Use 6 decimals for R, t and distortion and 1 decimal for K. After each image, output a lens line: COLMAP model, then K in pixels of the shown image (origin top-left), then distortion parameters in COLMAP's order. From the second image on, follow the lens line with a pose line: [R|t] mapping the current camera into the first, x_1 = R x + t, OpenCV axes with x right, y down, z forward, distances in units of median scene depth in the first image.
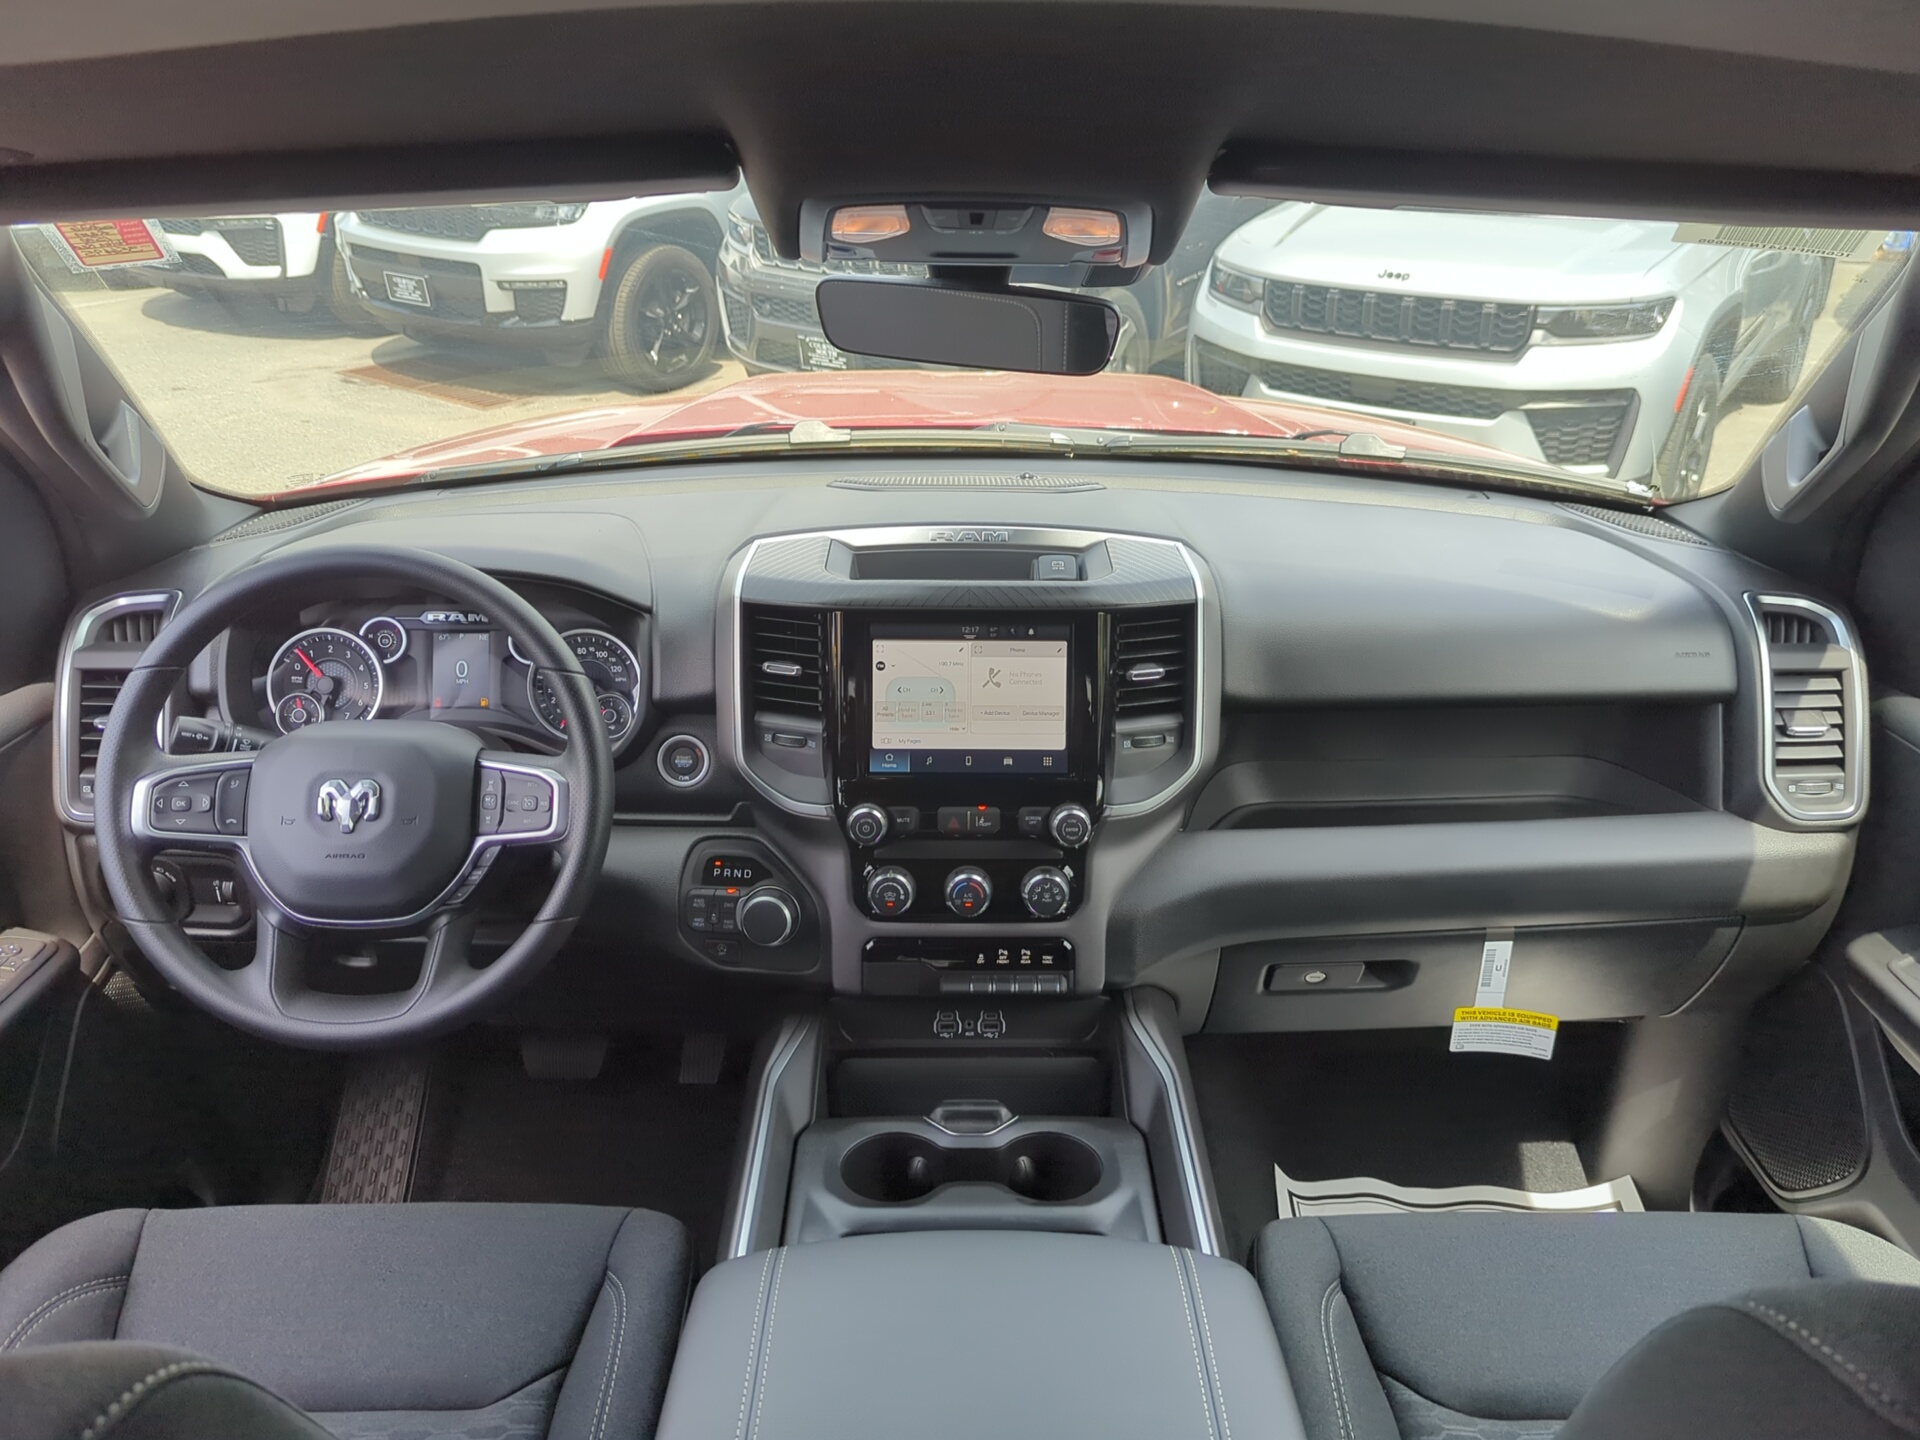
lens RADIAL K [[1546.0, 0, 971.7], [0, 1546.0, 691.1], [0, 0, 1]] dist [0.077049, -0.078643]
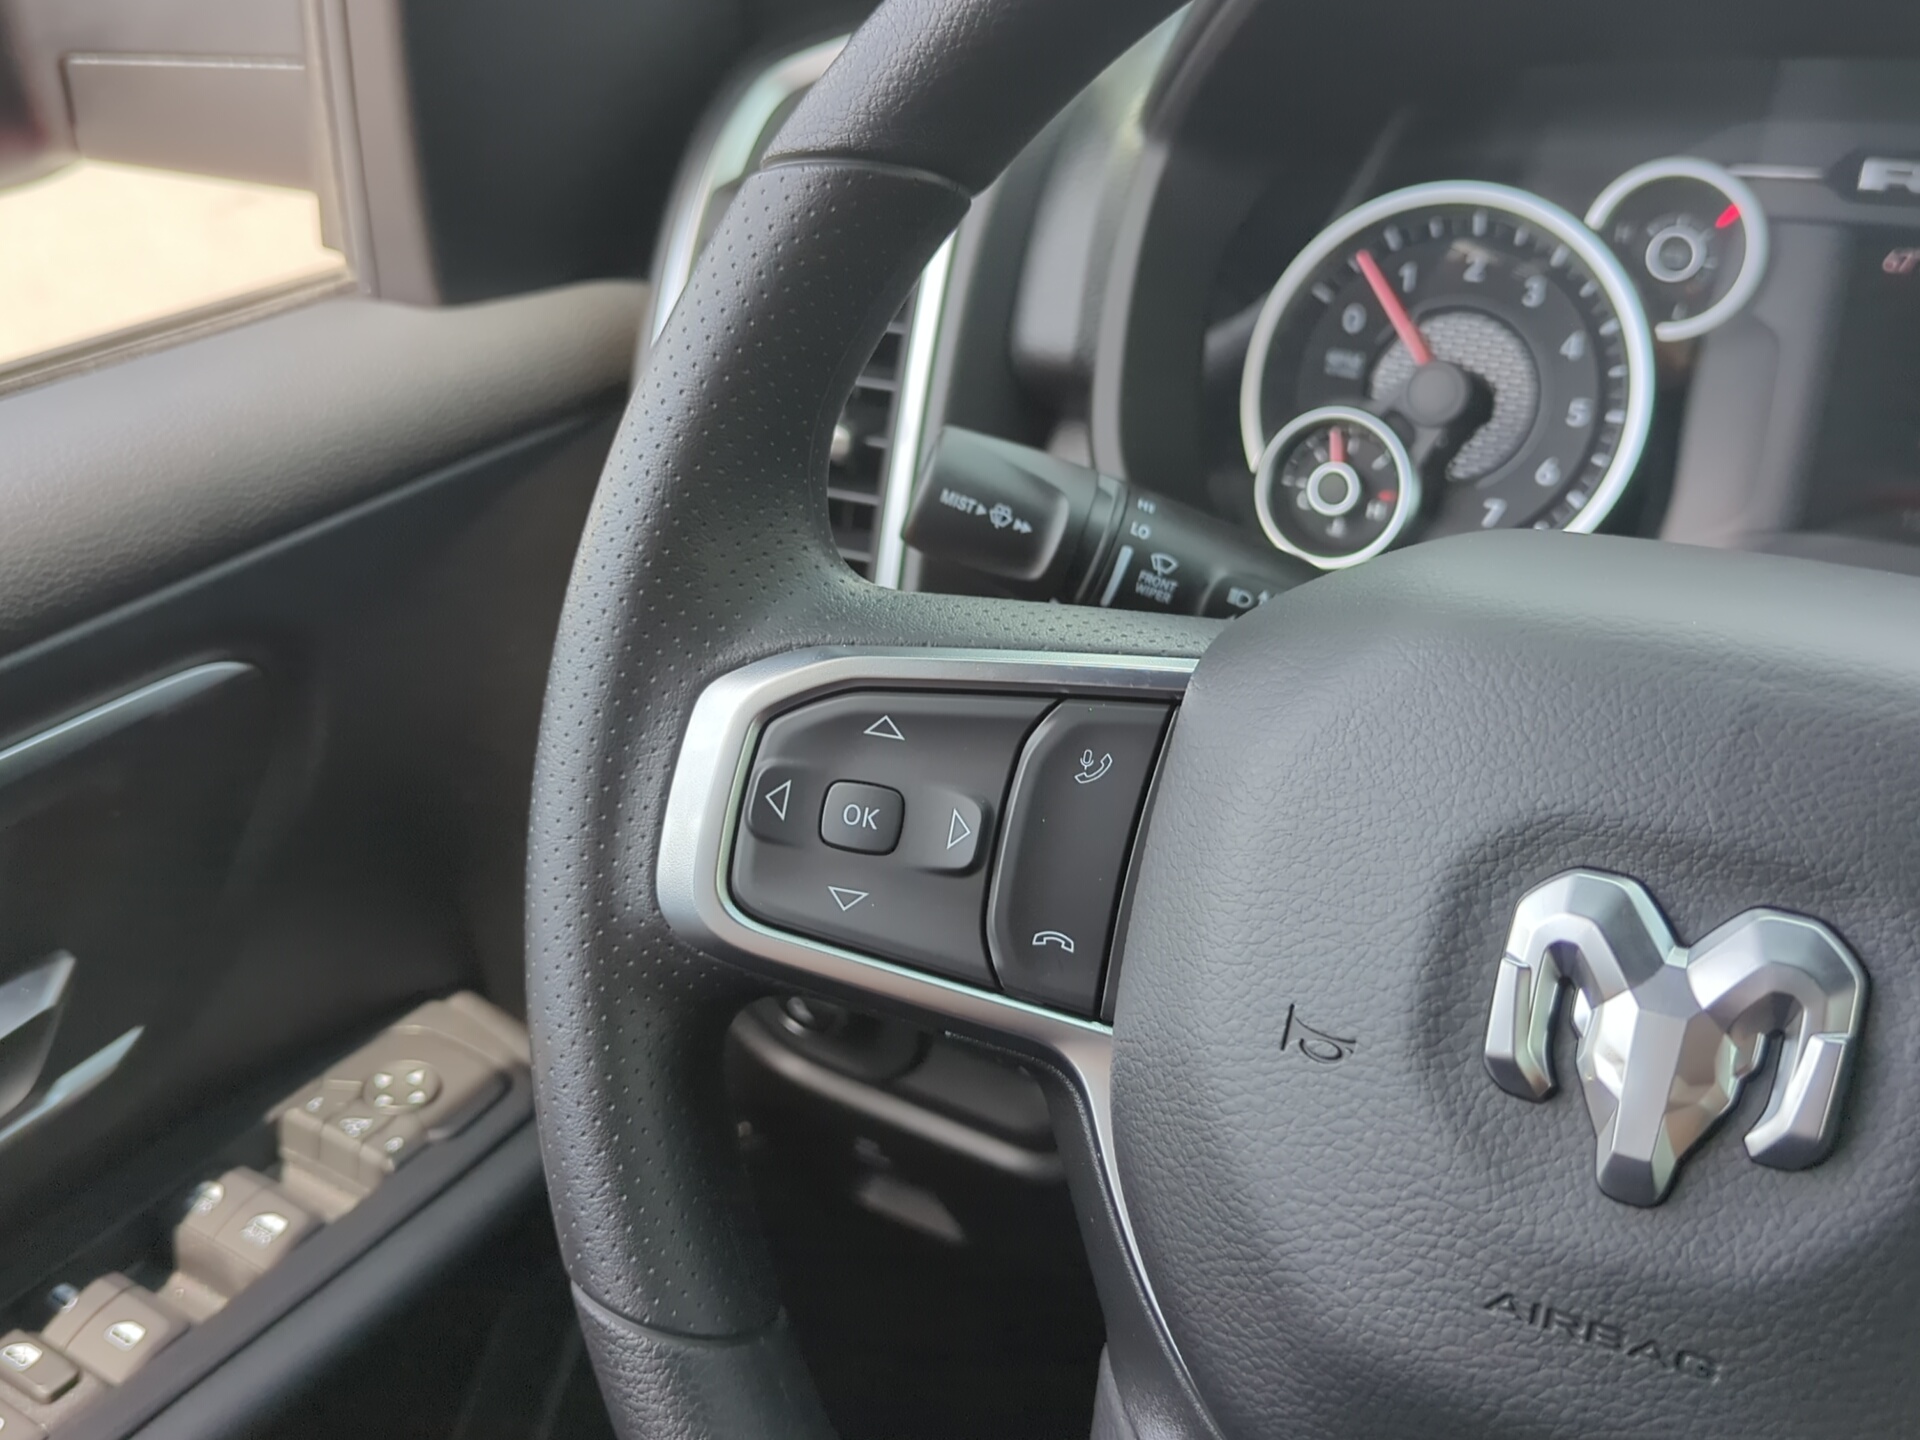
lens RADIAL K [[2121.2, 0, 979.7], [0, 2121.2, 705.5], [0, 0, 1]] dist [0.014736, -0.028263]
pose [[0.864063, 0.182658, -0.469075, -0.320001], [-0.141537, 0.982407, 0.121831, 0.017373], [0.483076, -0.038879, 0.874715, 0.676718]]
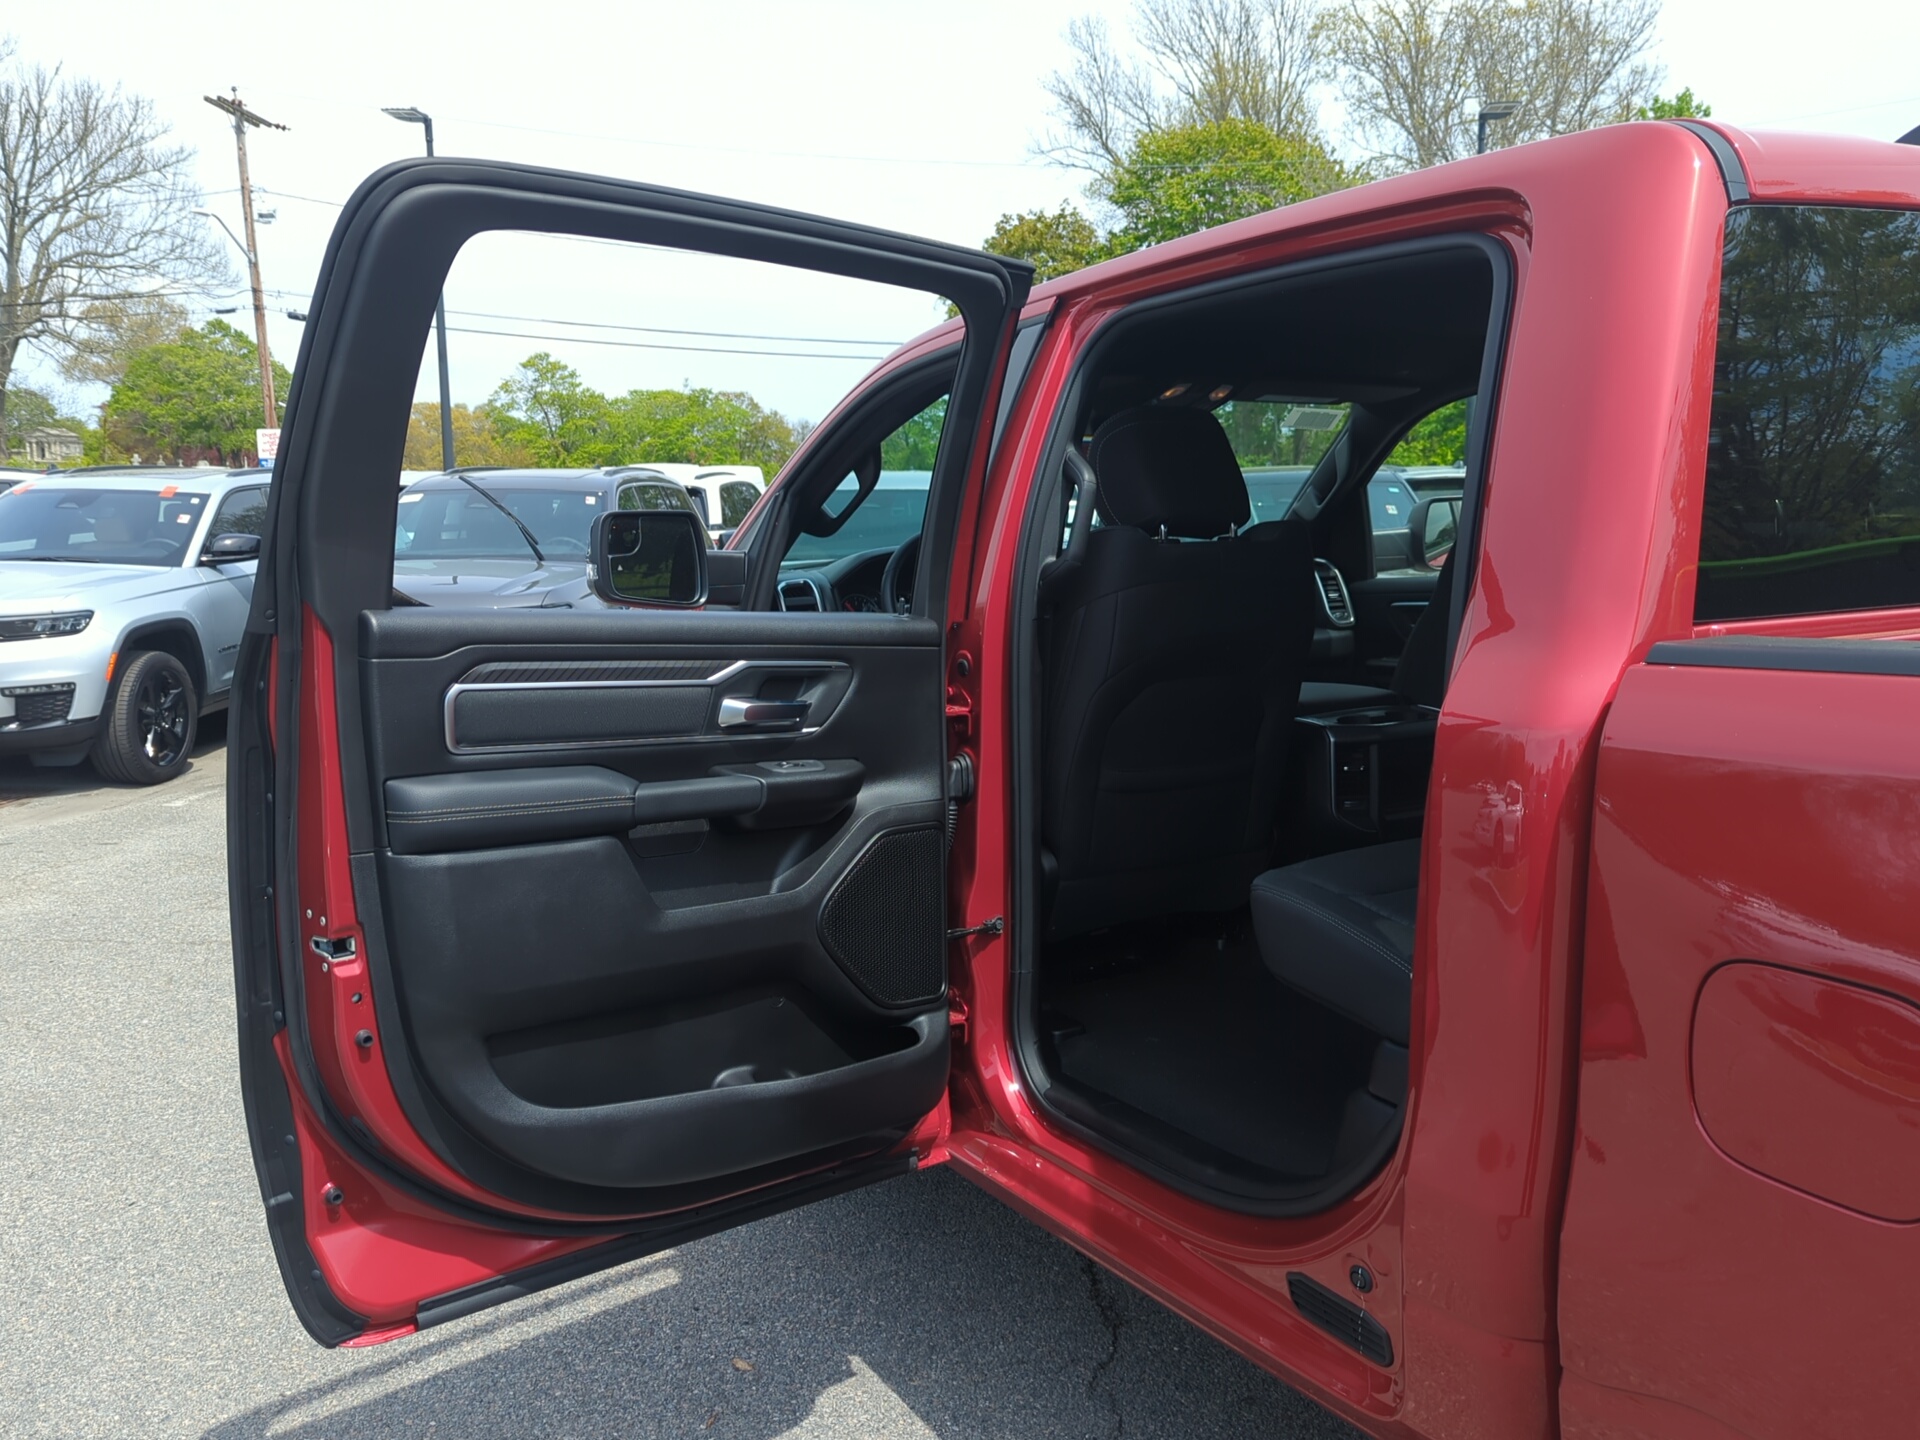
lens RADIAL K [[1573.0, 0, 977.3], [0, 1573.0, 691.0], [0, 0, 1]] dist [0.056453, -0.074185]
pose [[0.859902, -0.078709, 0.504355, -1.669635], [0.220968, 0.948067, -0.228786, 0.783498], [-0.460155, 0.308179, 0.832636, -1.200809]]
